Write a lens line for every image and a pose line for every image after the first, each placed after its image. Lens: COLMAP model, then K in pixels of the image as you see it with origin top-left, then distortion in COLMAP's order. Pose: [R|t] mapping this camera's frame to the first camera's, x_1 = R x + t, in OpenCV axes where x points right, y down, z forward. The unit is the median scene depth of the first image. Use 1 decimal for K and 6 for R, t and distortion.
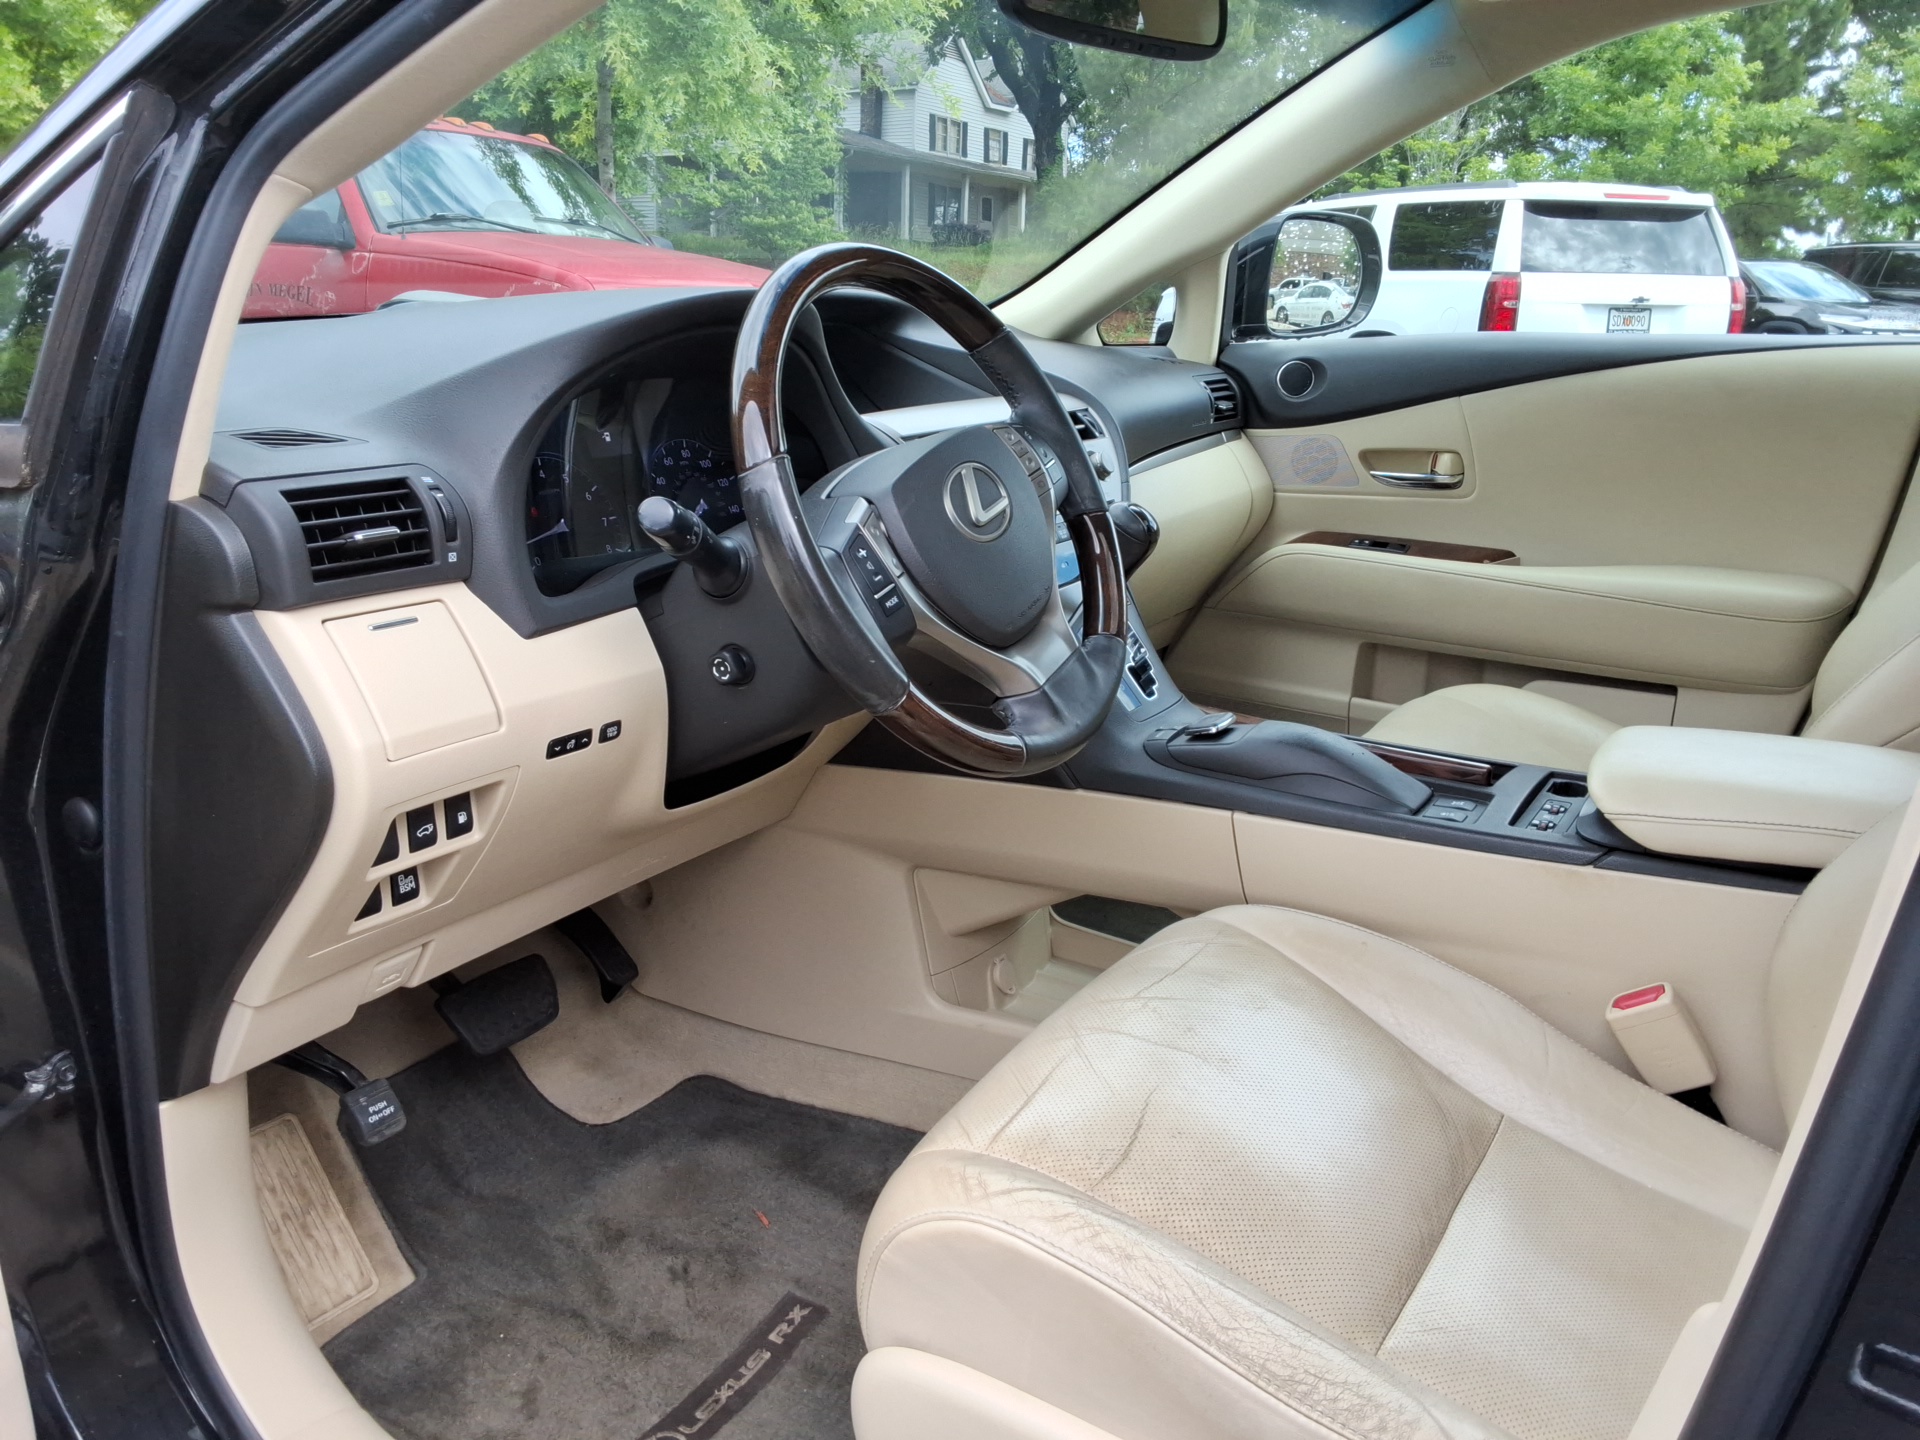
lens RADIAL K [[1564.1, 0, 980.2], [0, 1564.1, 707.2], [0, 0, 1]] dist [0.129557, -0.225814]
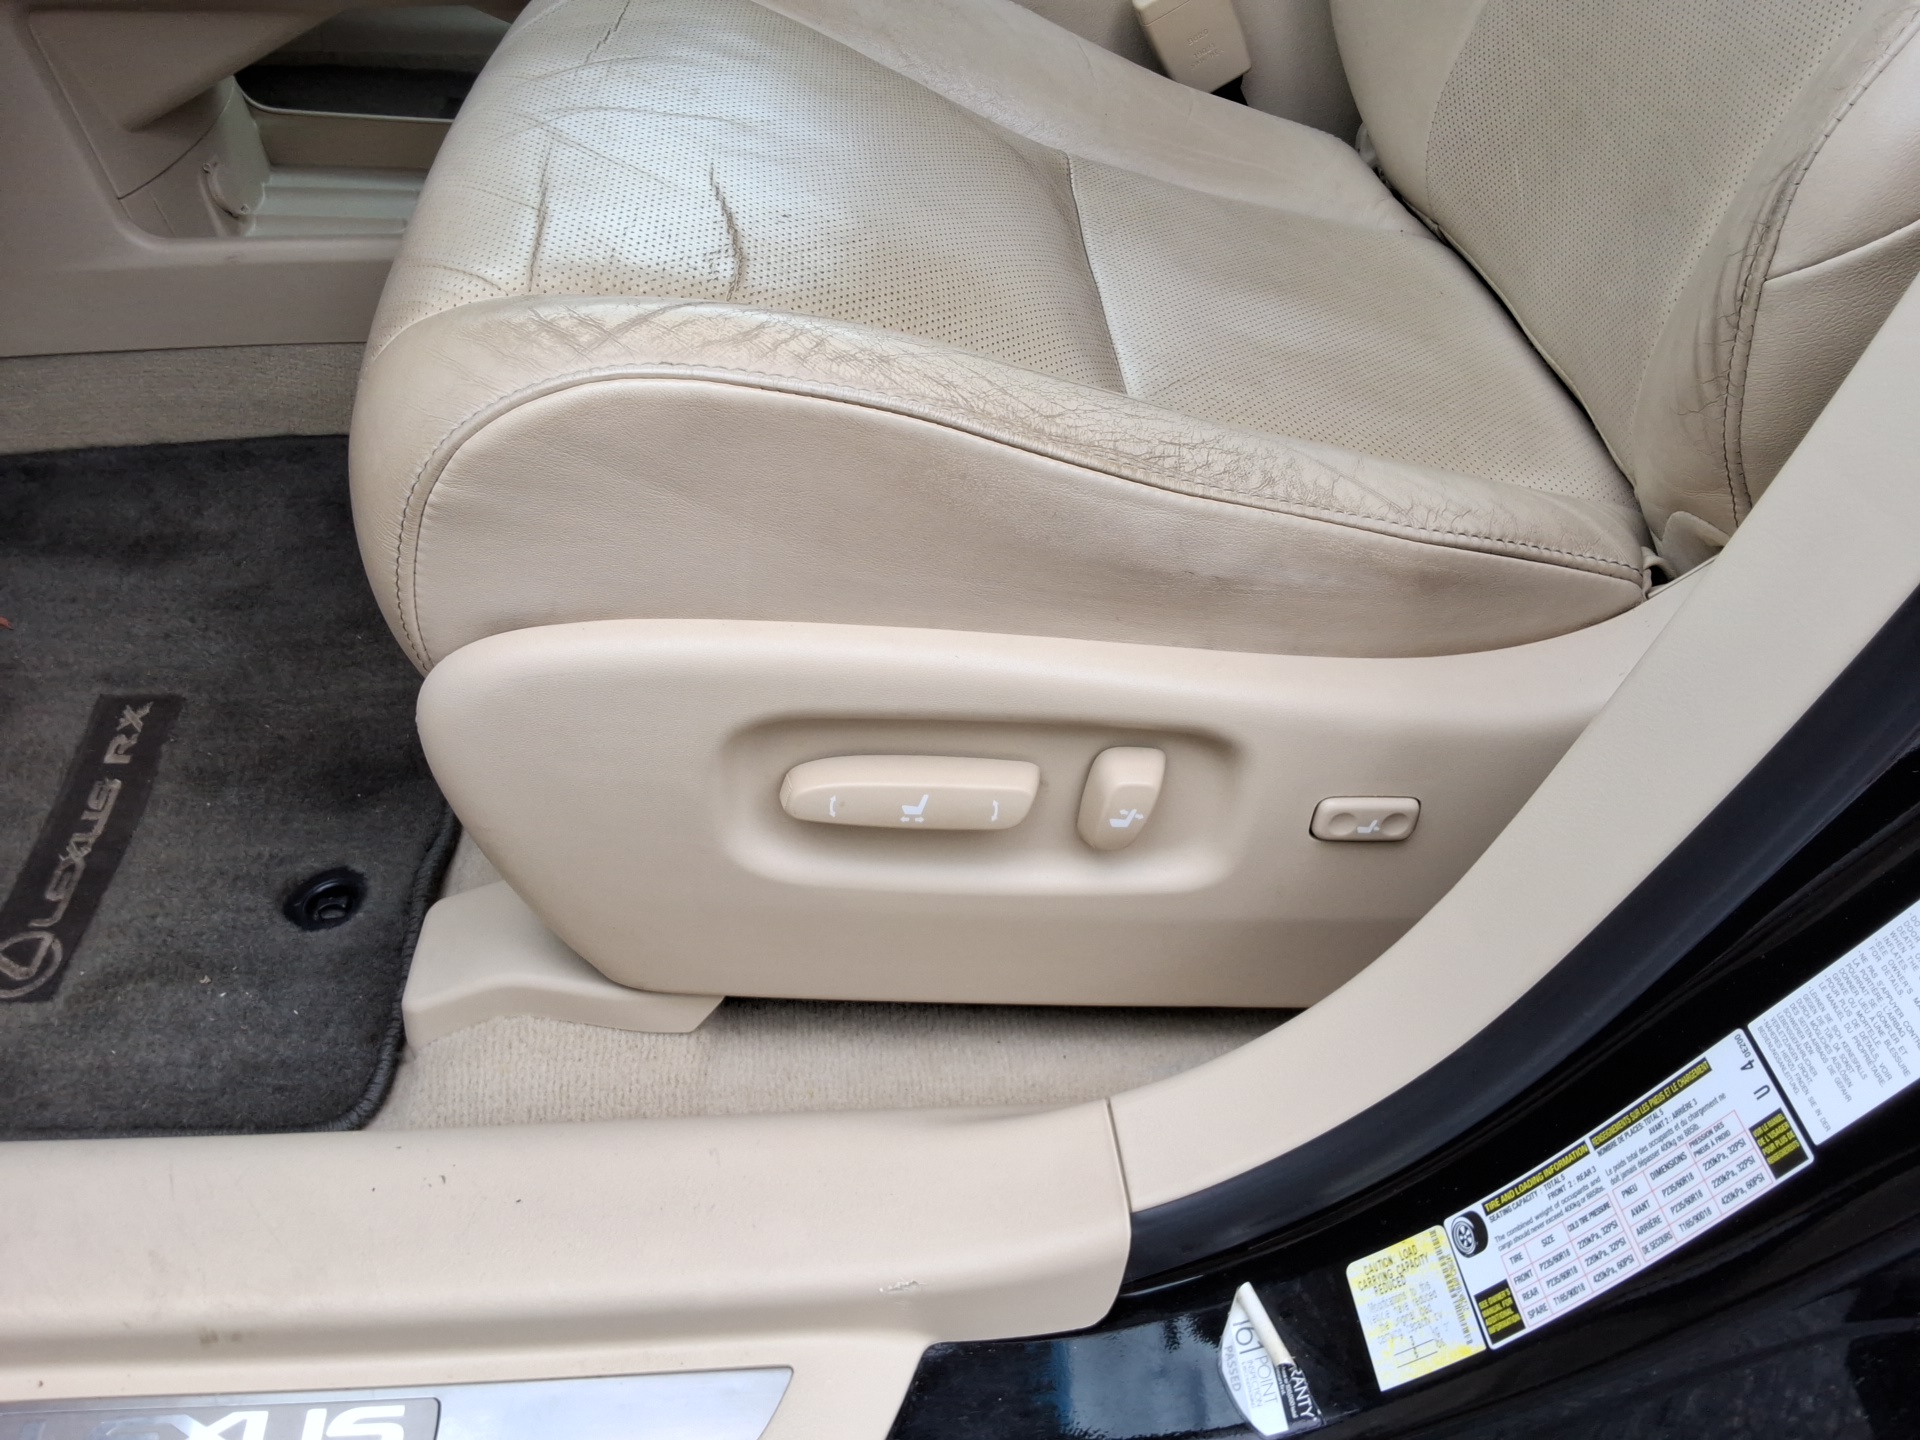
lens RADIAL K [[1564.1, 0, 980.2], [0, 1564.1, 707.2], [0, 0, 1]] dist [0.129557, -0.225814]
pose [[0.815388, -0.340121, 0.468466, -0.136480], [0.117667, 0.889692, 0.441138, 0.132284], [-0.566831, -0.304575, 0.765465, 0.307204]]
